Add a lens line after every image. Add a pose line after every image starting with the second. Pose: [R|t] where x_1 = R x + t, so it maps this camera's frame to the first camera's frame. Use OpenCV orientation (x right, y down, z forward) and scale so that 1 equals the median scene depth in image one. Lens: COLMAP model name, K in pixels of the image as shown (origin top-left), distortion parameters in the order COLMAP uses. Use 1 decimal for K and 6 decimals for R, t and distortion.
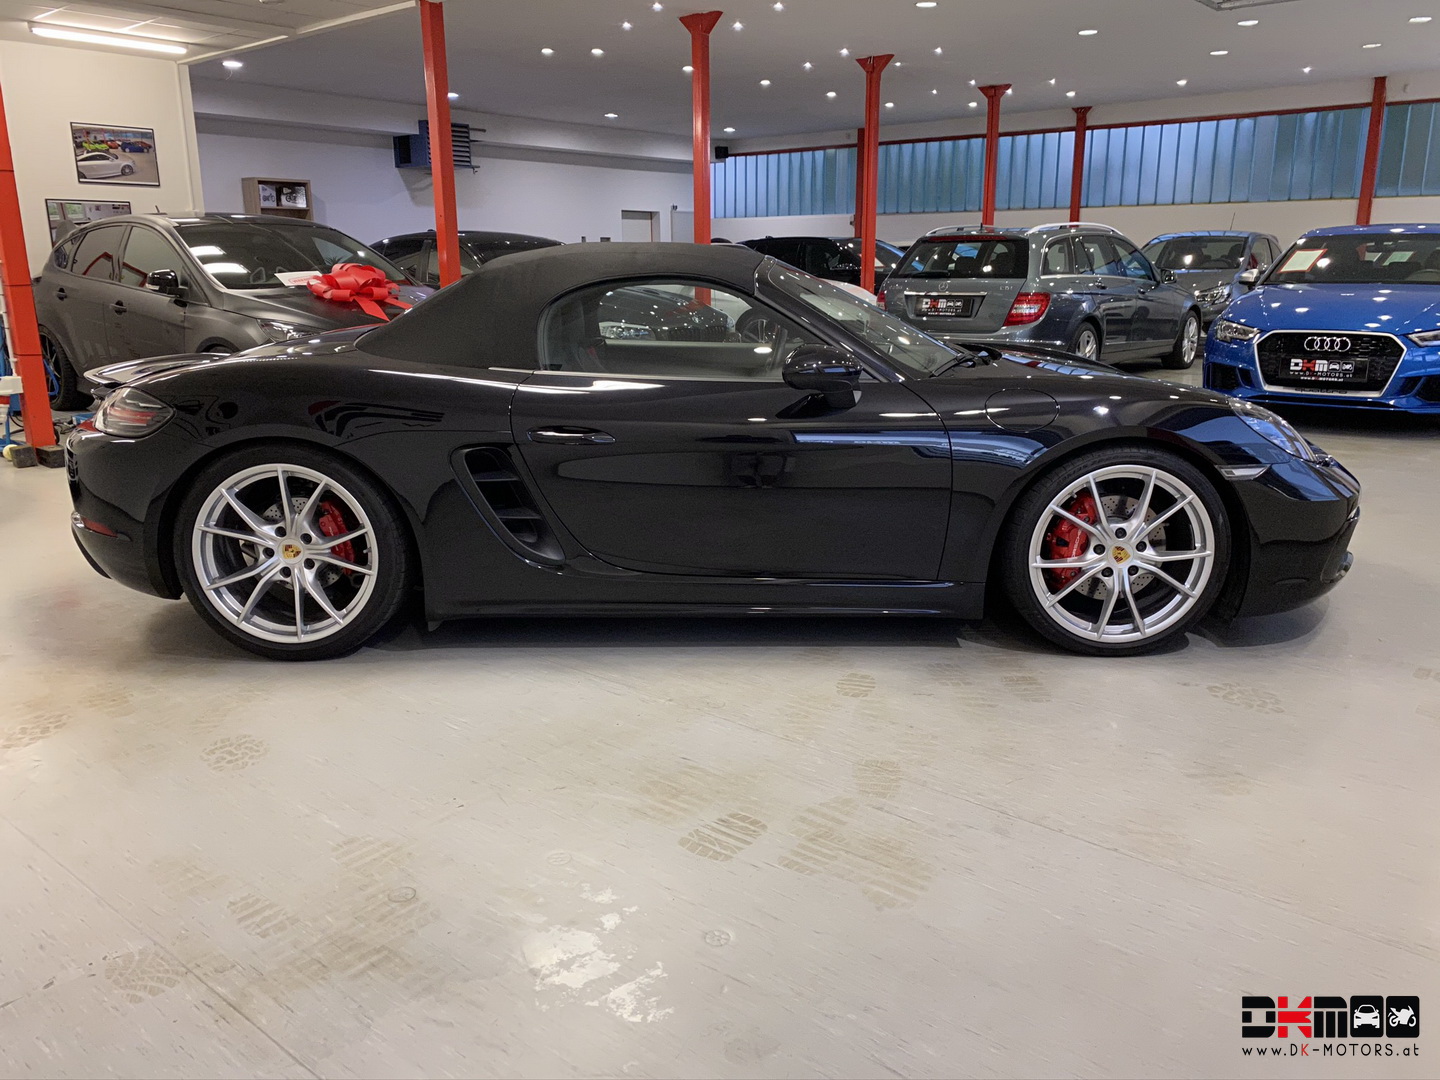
lens RADIAL K [[1093.0, 0, 720.0], [0, 1093.0, 540.0], [0, 0, 1]] dist [0.011758, 0.000012]
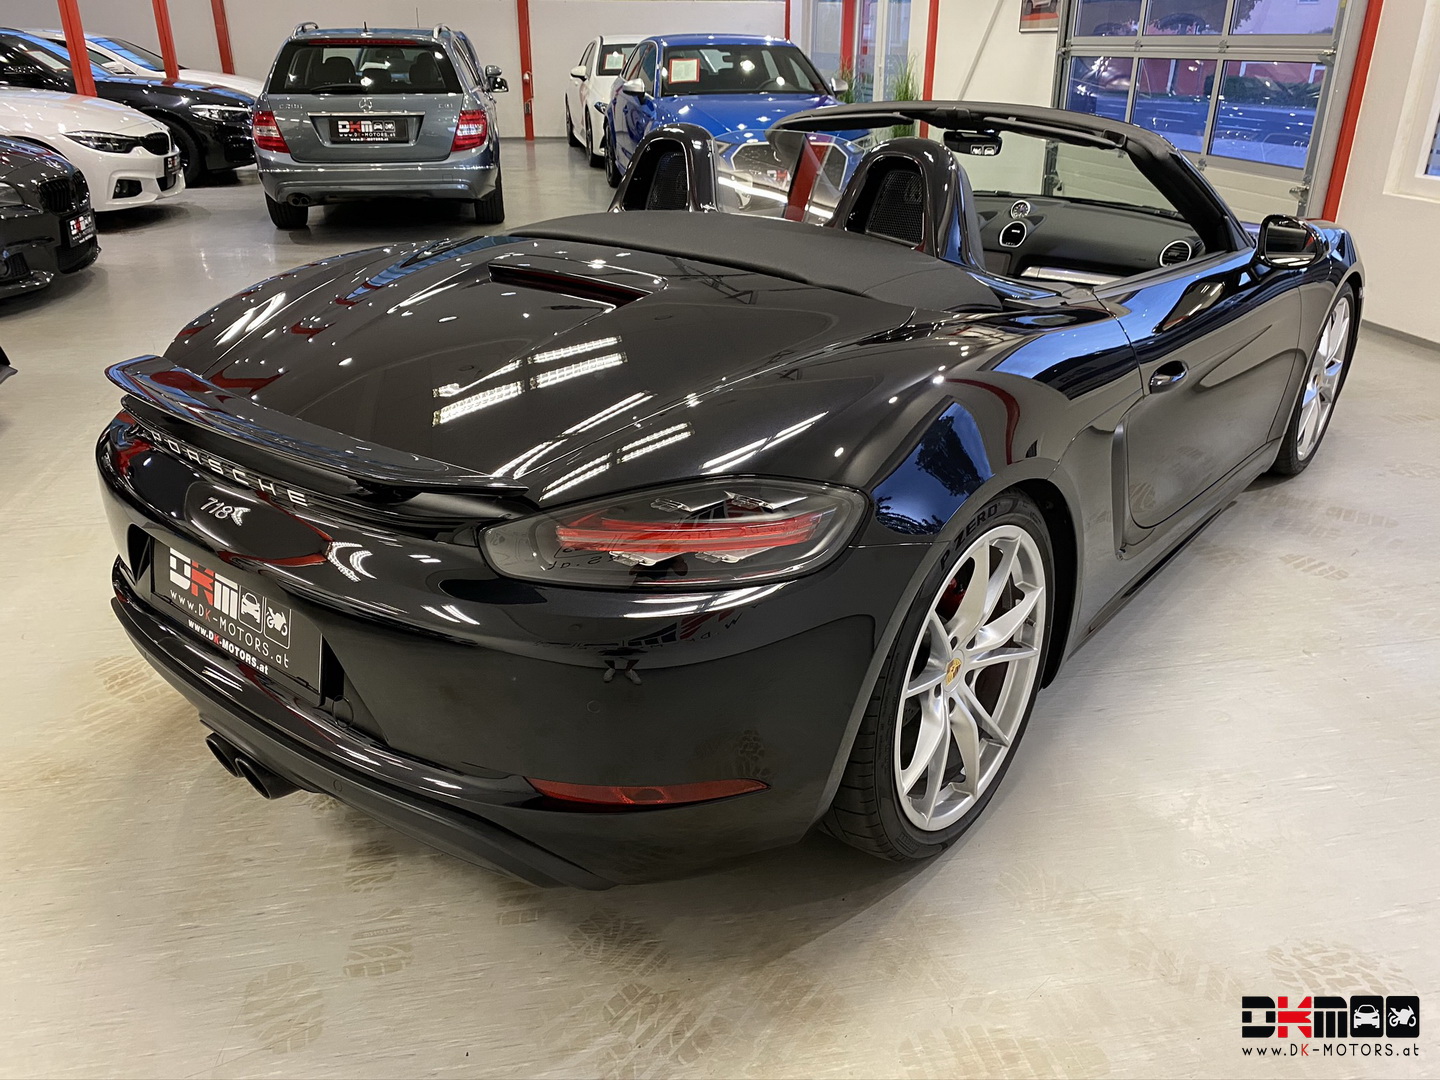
lens RADIAL K [[1094.5, 0, 716.8], [0, 1094.5, 538.8], [0, 0, 1]] dist [0.008437, 0.003473]
pose [[0.636414, -0.307190, 0.707539, -0.309860], [0.182323, 0.951192, 0.248981, -0.080172], [-0.749490, -0.029455, 0.661360, 0.254362]]
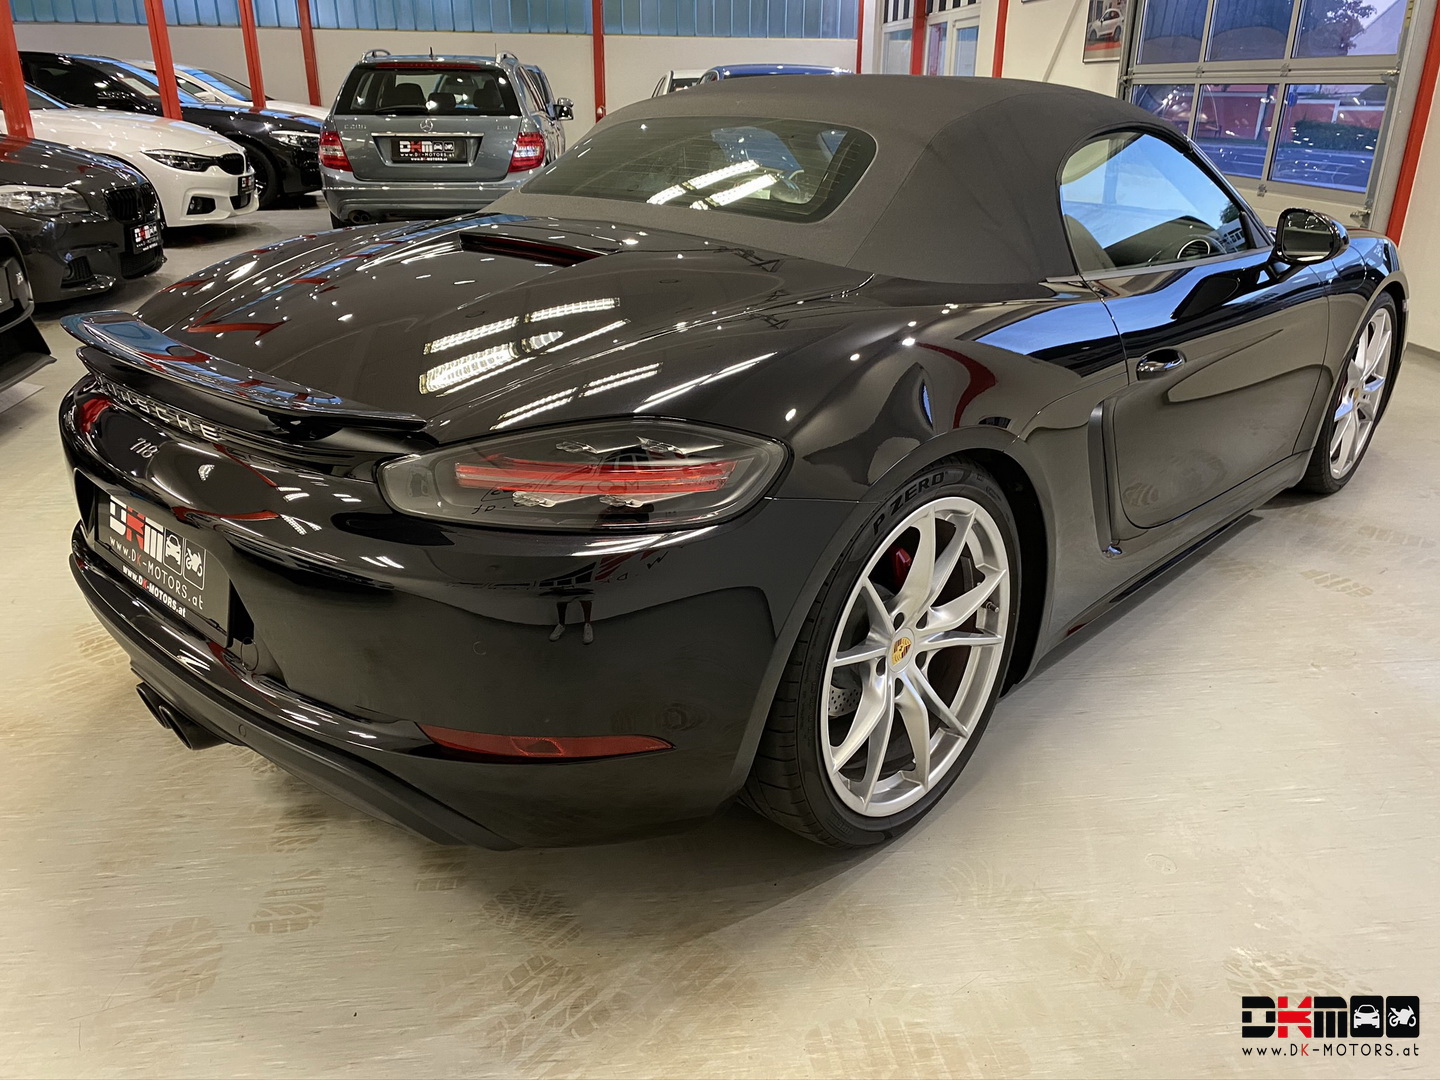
lens RADIAL K [[1093.0, 0, 720.0], [0, 1093.0, 540.0], [0, 0, 1]] dist [0.011758, 0.000012]
pose [[0.688617, -0.261058, 0.676503, -0.293032], [0.164180, 0.964849, 0.205210, -0.061384], [-0.706295, -0.030243, 0.707272, 0.240956]]
